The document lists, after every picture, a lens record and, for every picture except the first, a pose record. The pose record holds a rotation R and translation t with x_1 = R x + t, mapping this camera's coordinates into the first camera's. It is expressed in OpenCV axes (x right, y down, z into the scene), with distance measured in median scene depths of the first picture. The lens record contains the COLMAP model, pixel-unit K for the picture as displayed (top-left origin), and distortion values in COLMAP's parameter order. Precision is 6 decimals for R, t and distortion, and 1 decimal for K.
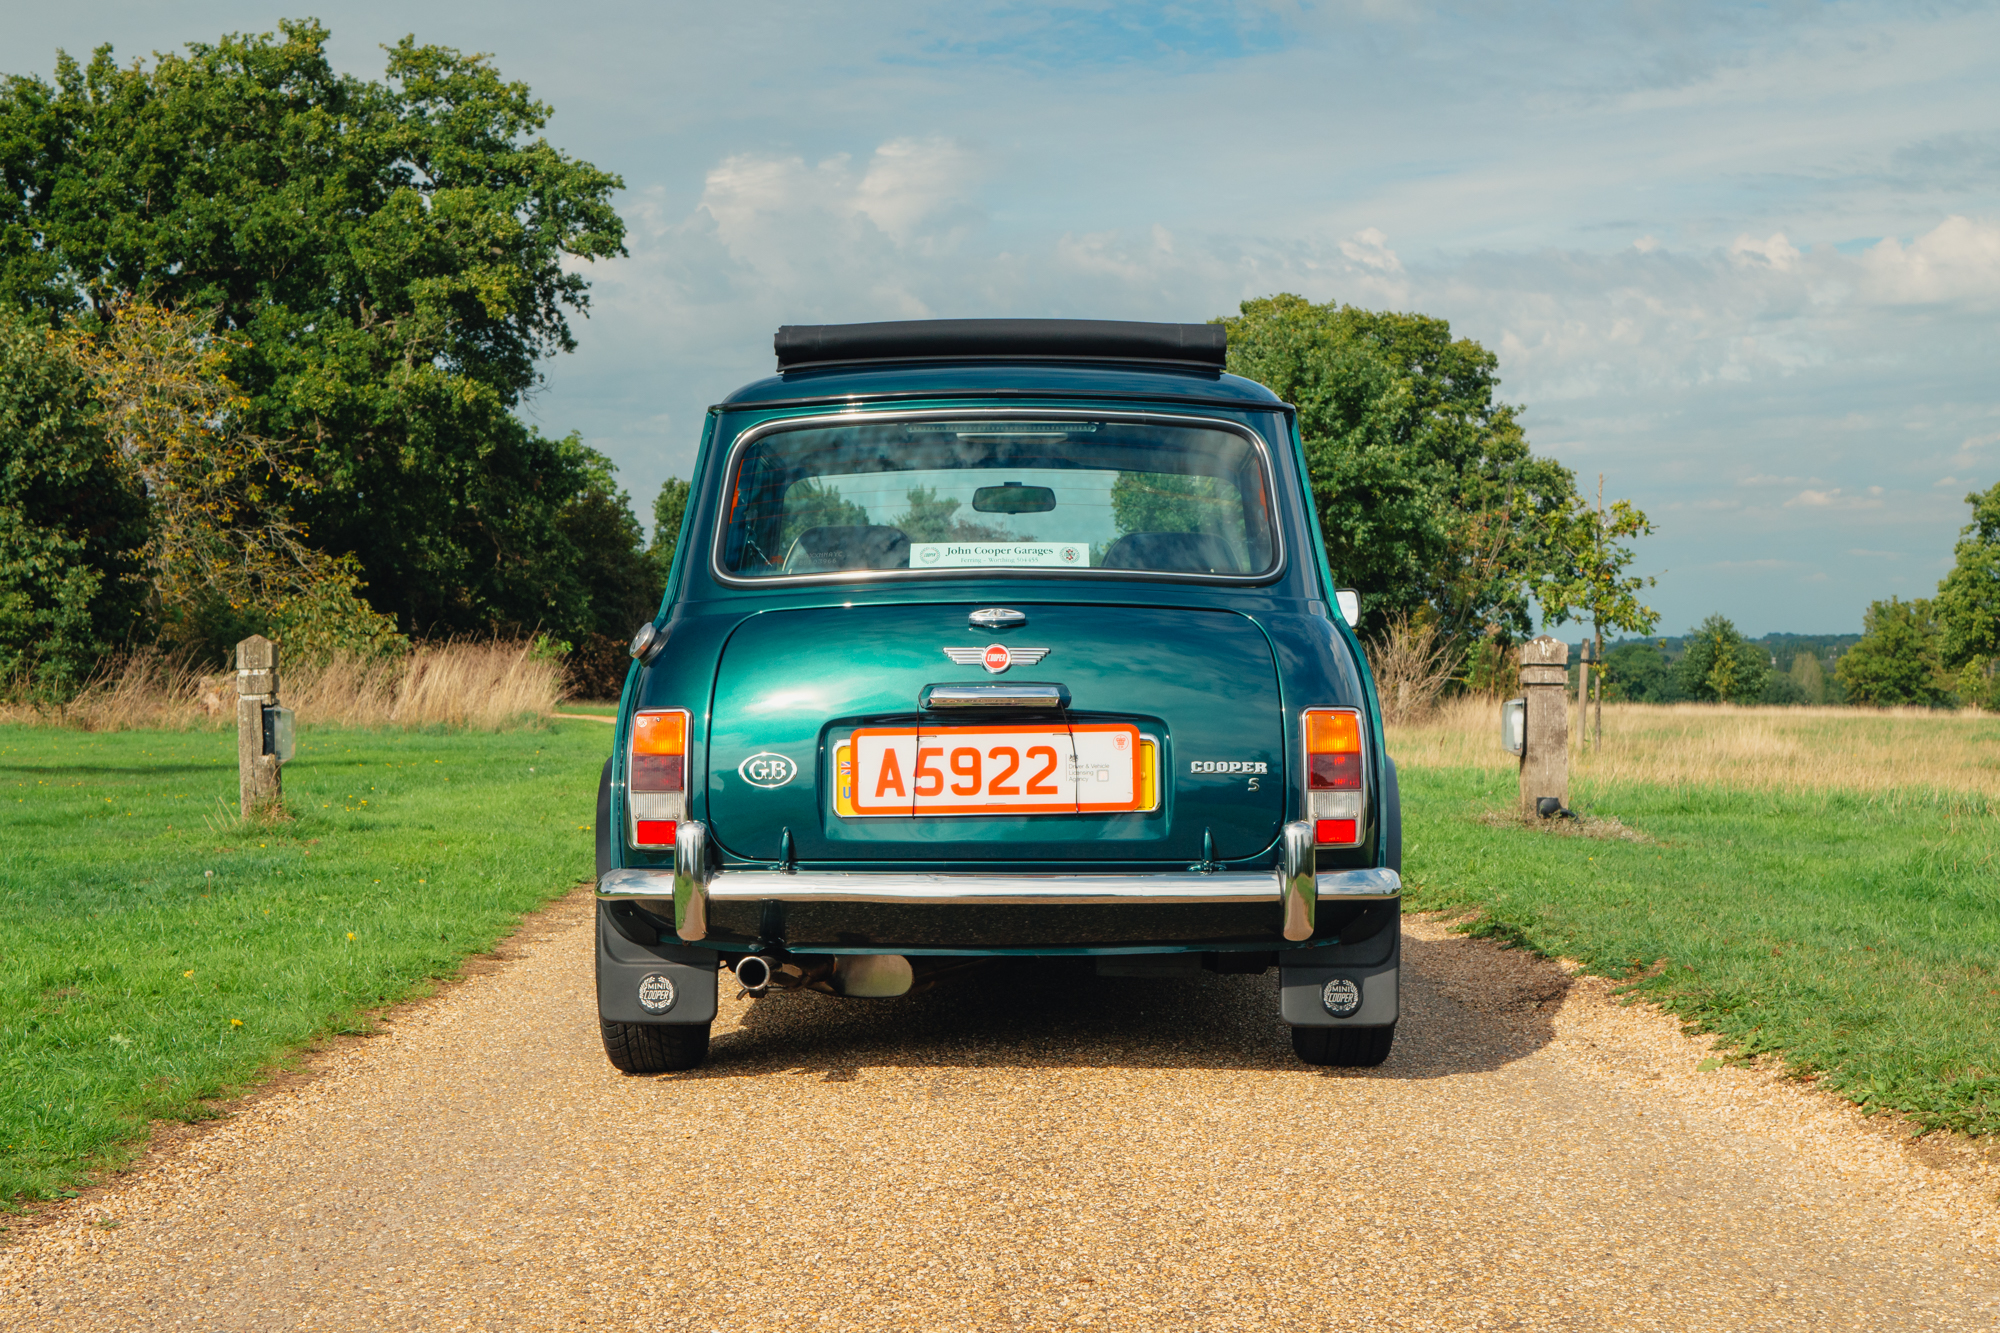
lens RADIAL K [[3122.6, 0, 1004.7], [0, 3122.6, 648.9], [0, 0, 1]] dist [-0.013092, 0.080550]
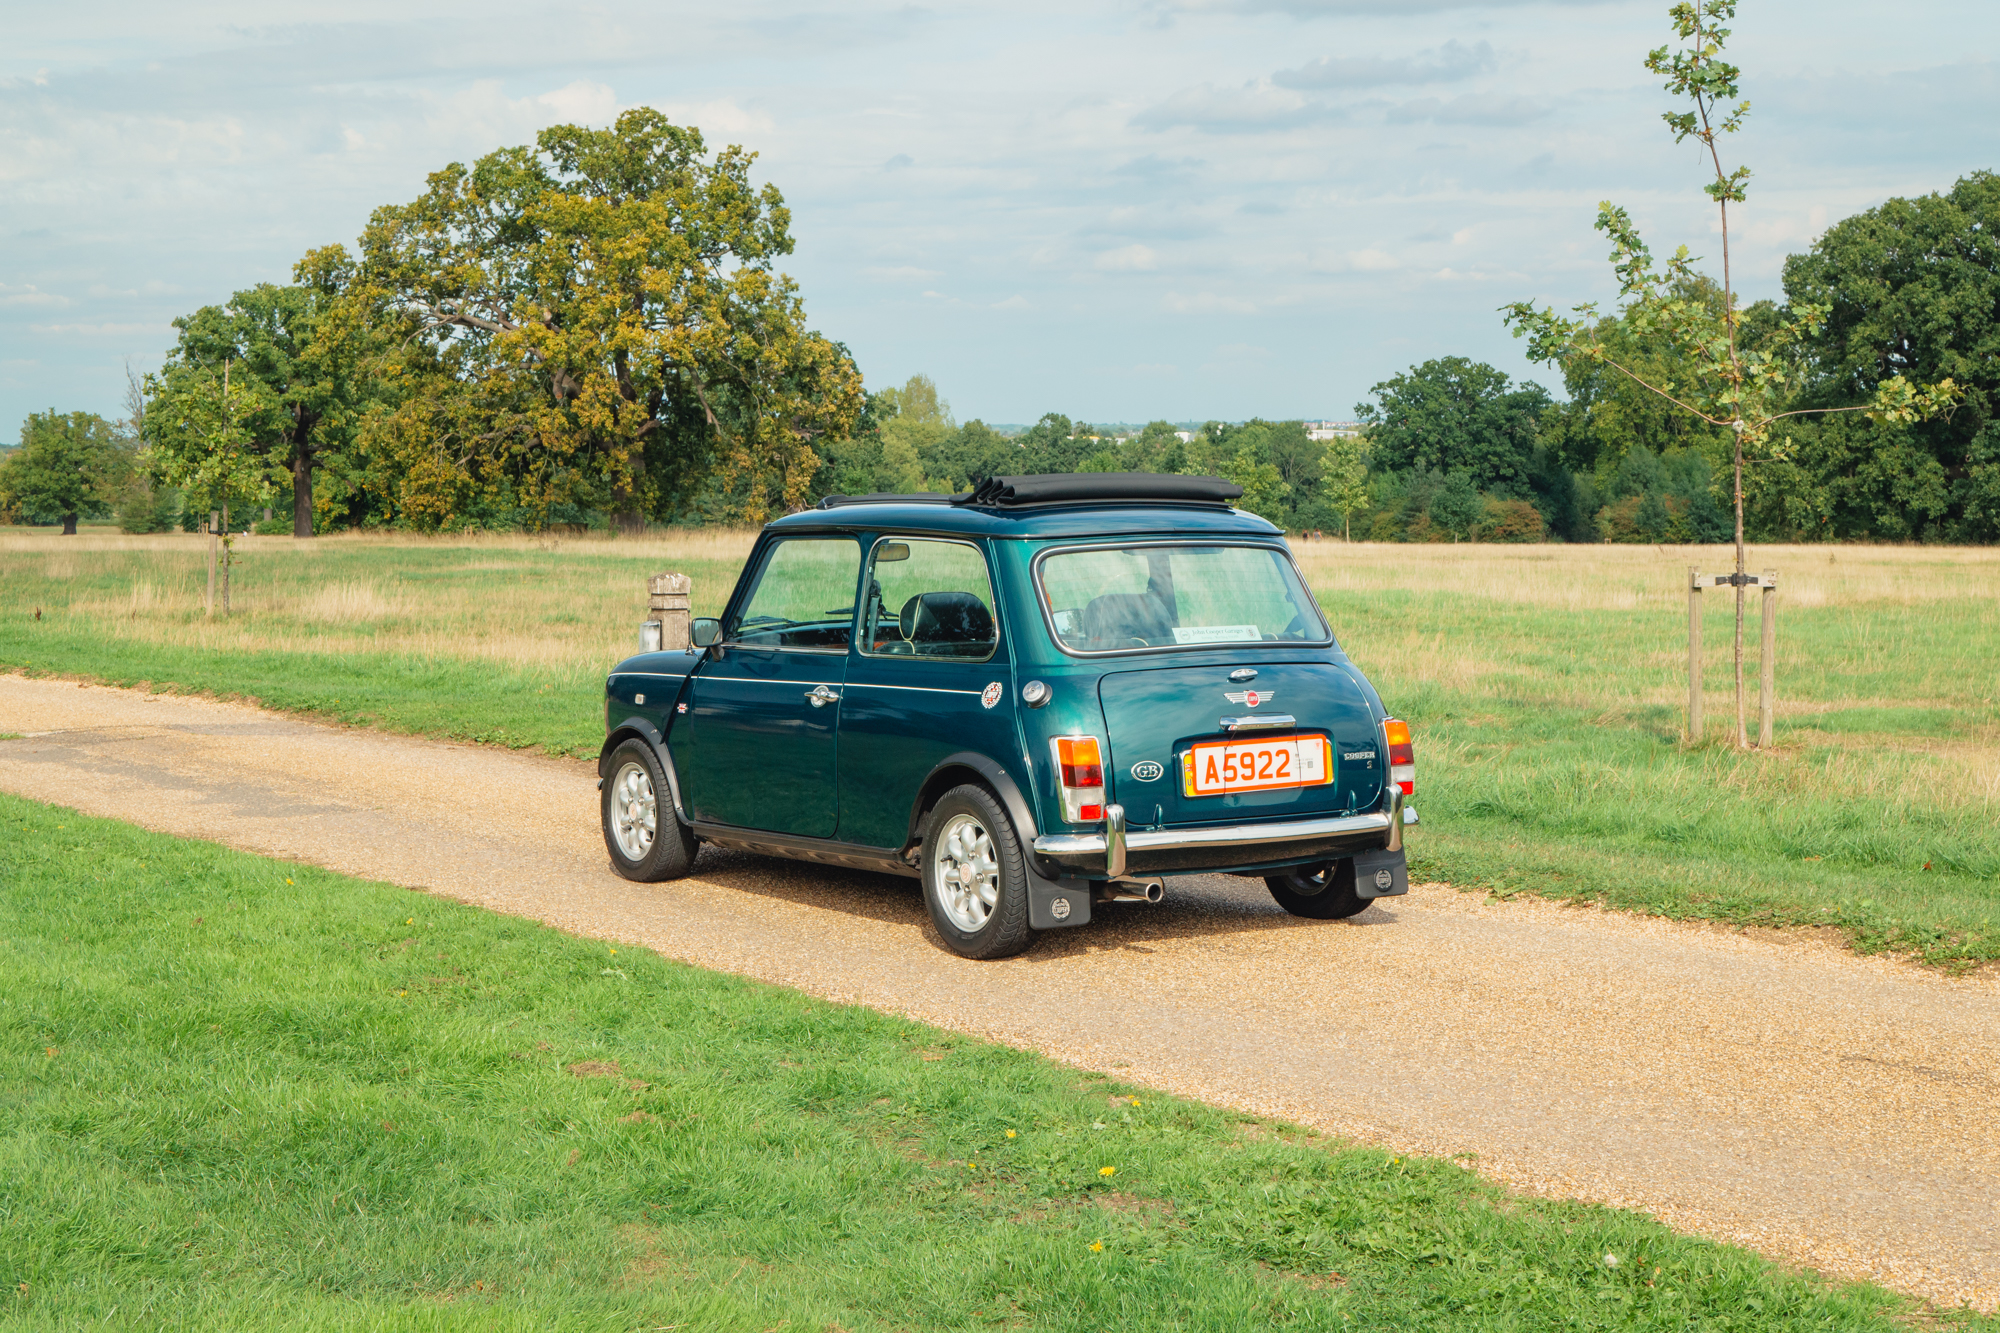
lens RADIAL K [[3123.2, 0, 1001.4], [0, 3123.2, 623.9], [0, 0, 1]] dist [-0.010815, 0.013787]
pose [[0.831386, -0.027623, 0.555009, -1.072875], [-0.002650, 0.998555, 0.053669, -0.130330], [-0.555690, -0.046090, 0.830111, -0.344401]]
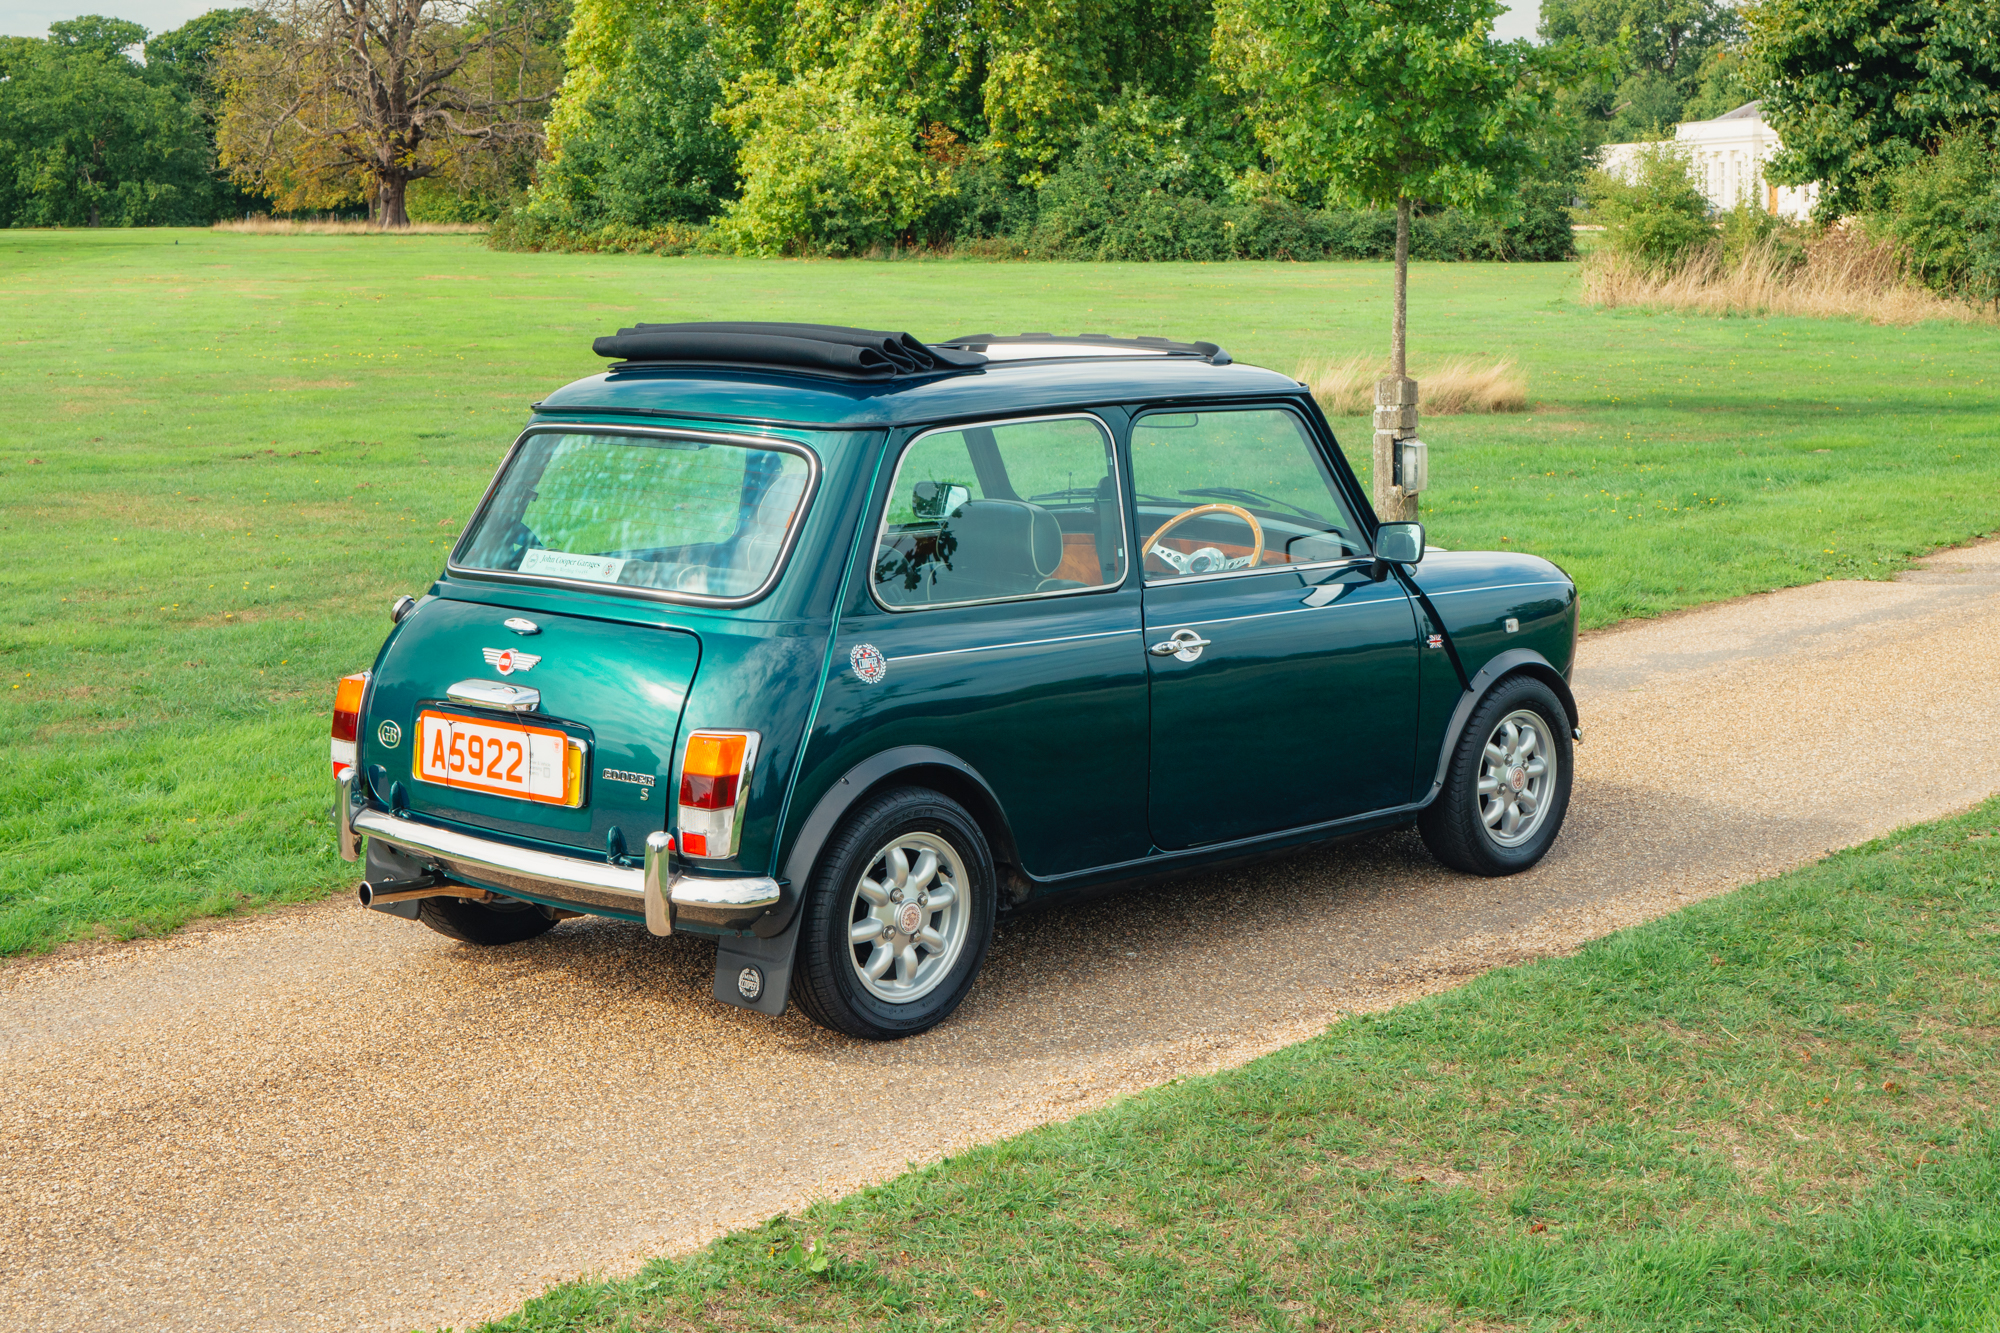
lens RADIAL K [[3173.9, 0, 1006.0], [0, 3173.9, 604.0], [0, 0, 1]] dist [-0.020806, 0.105771]
pose [[0.731451, 0.084954, -0.676582, 0.958456], [0.013178, 0.990262, 0.138588, -0.185075], [0.681767, -0.110286, 0.723209, 0.260651]]
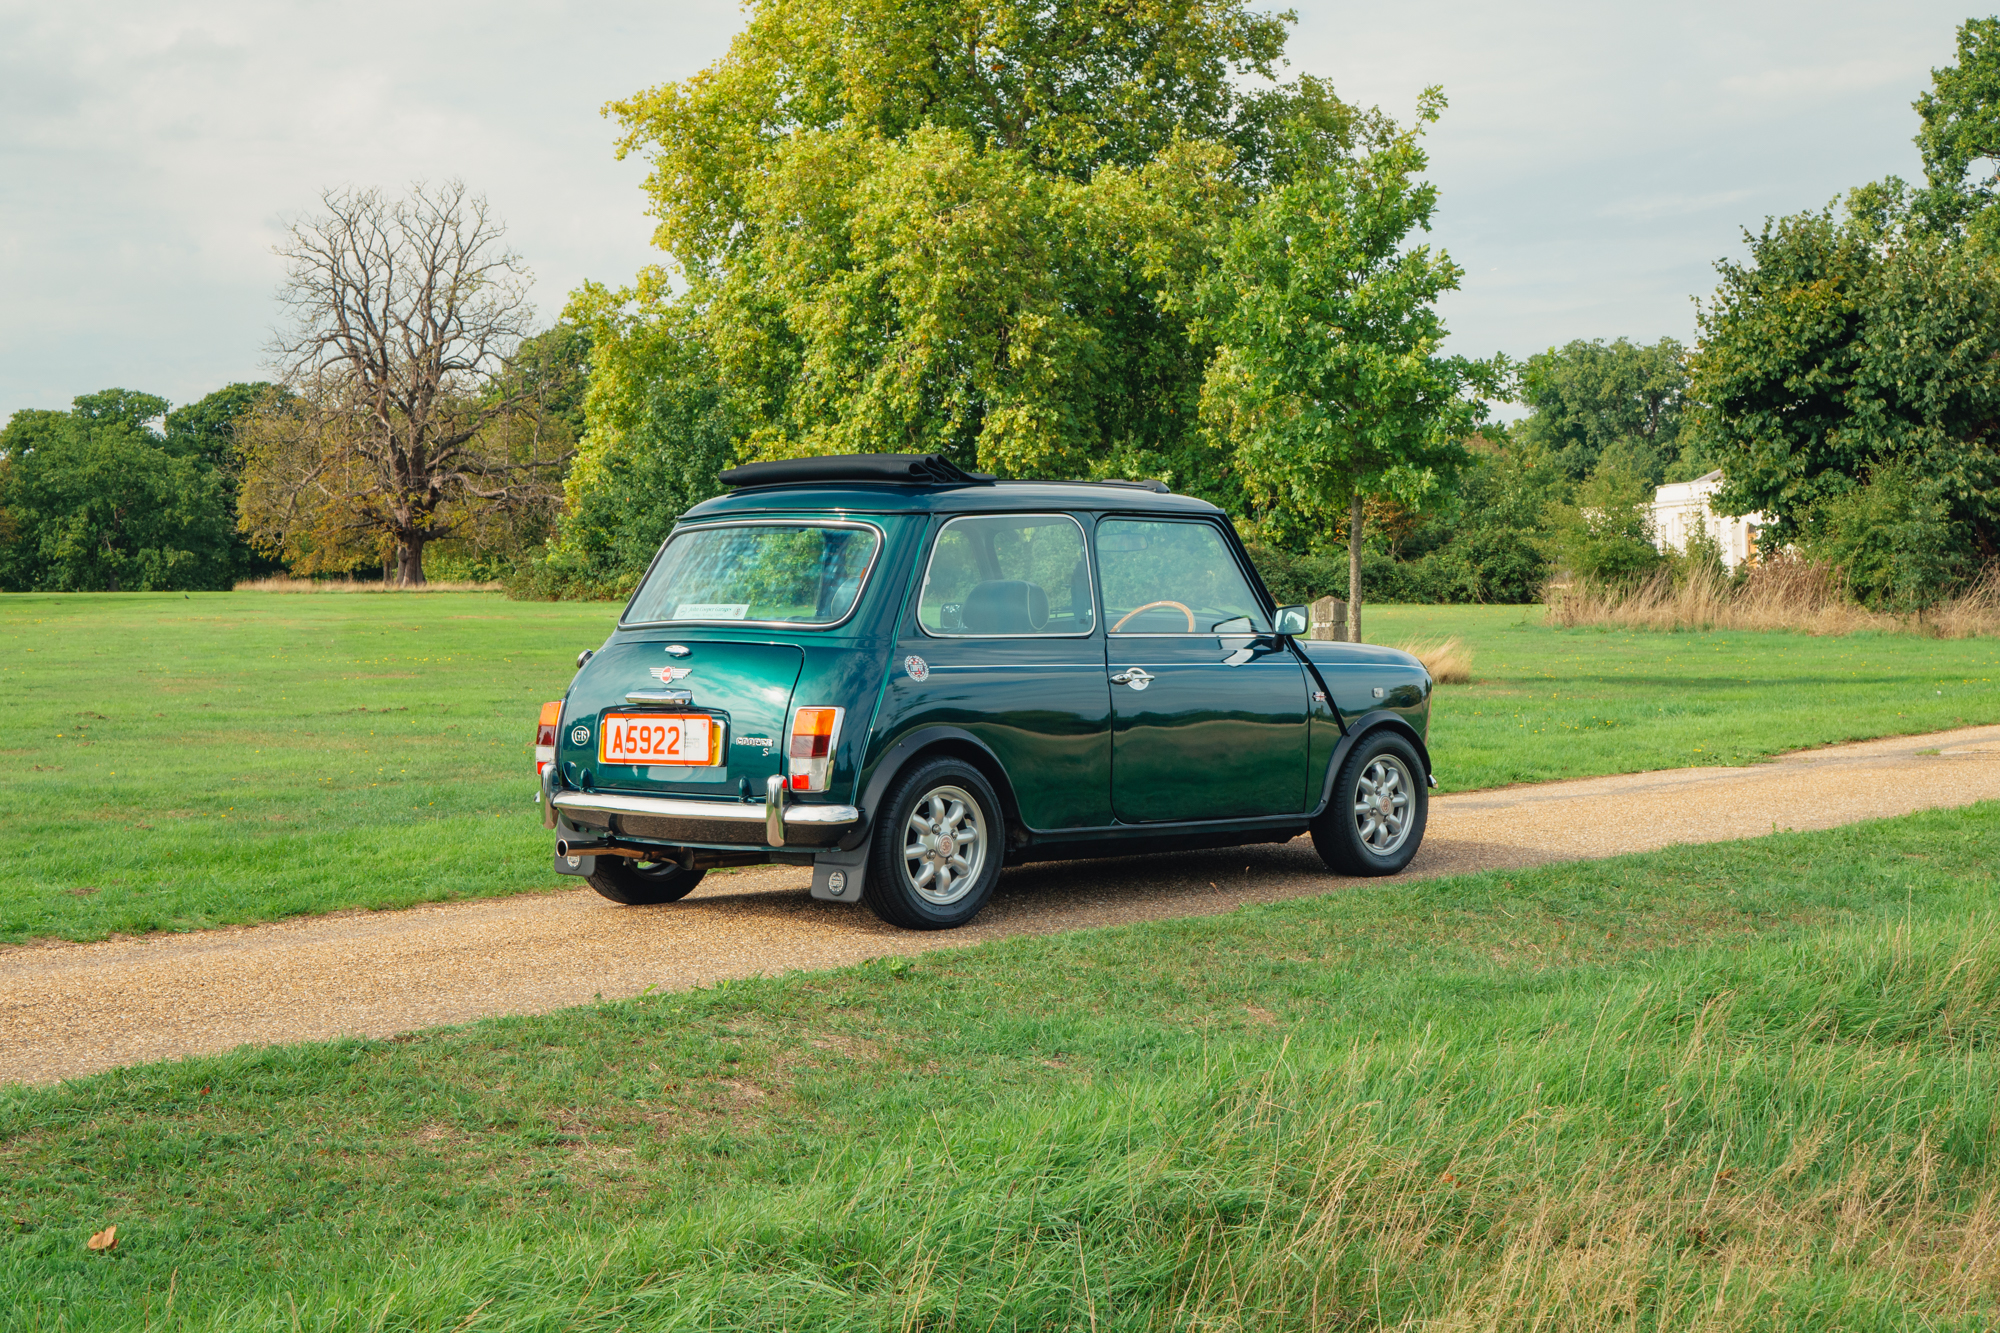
lens RADIAL K [[3228.4, 0, 1005.8], [0, 3228.4, 663.3], [0, 0, 1]] dist [-0.018382, 0.066399]
pose [[0.731878, 0.012093, -0.681328, 1.361715], [0.017468, 0.999181, 0.036499, -0.065758], [0.681211, -0.038614, 0.731068, -0.179741]]
